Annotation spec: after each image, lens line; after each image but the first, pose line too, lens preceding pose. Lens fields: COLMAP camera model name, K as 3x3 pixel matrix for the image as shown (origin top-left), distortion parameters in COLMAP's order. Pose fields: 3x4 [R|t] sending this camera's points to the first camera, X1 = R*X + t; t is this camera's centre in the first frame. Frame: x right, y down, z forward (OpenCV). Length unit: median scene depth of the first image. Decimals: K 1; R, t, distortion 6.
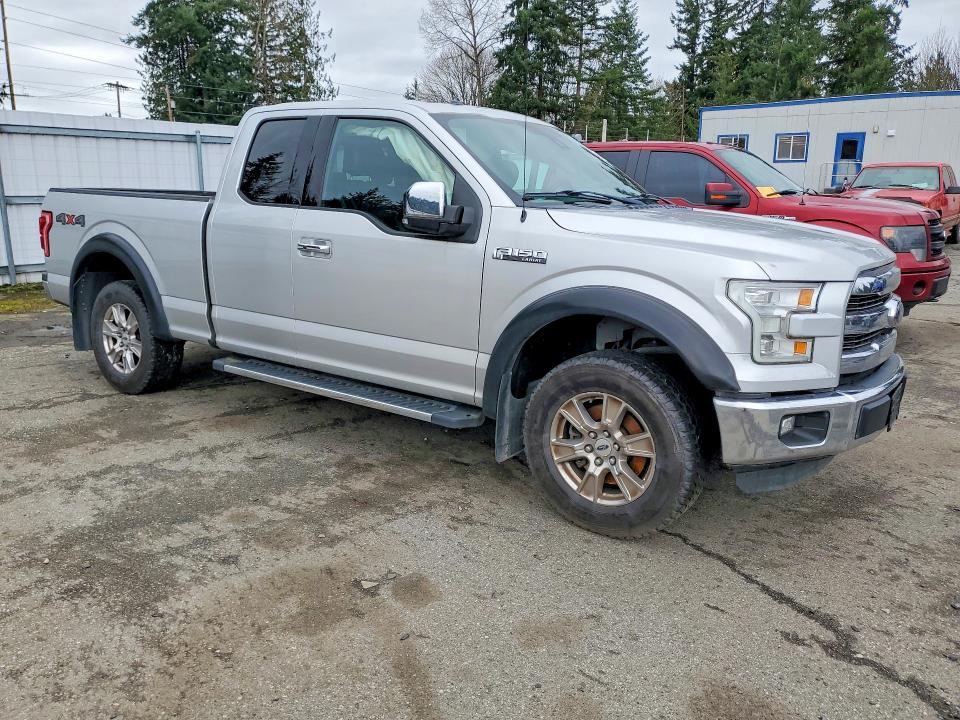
lens RADIAL K [[743.3, 0, 480.0], [0, 743.3, 360.0], [0, 0, 1]] dist [-0.002099, -0.001701]
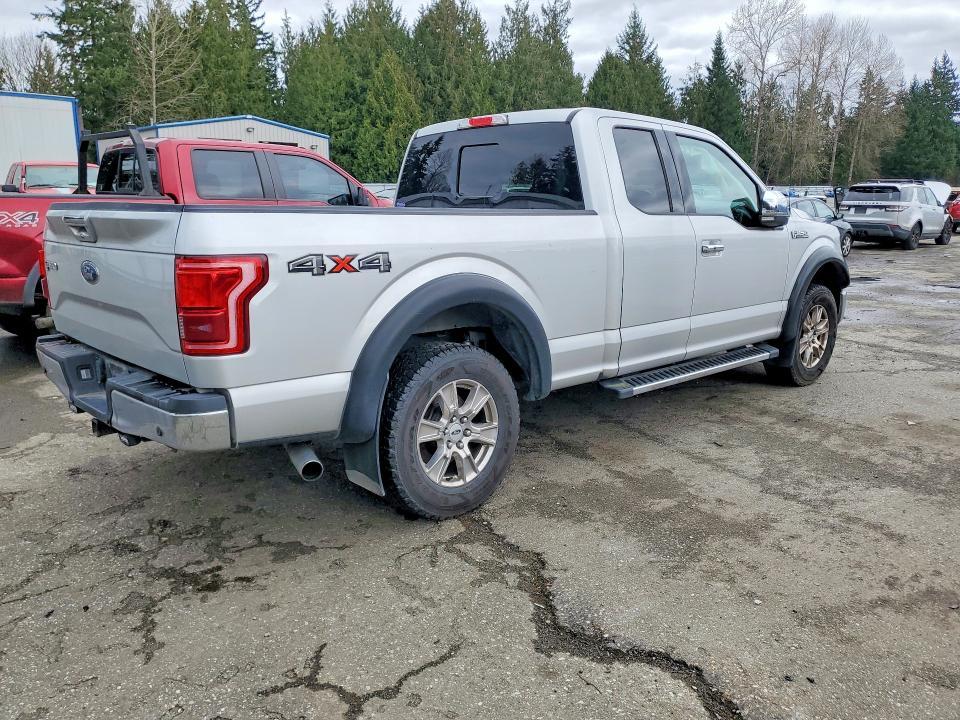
lens RADIAL K [[750.4, 0, 480.0], [0, 750.4, 360.0], [0, 0, 1]] dist [-0.001131, -0.000053]
pose [[0.215687, -0.226205, 0.949900, -1.343664], [0.218888, 0.959242, 0.178728, -0.251749], [-0.951613, 0.169372, 0.256410, 0.995362]]
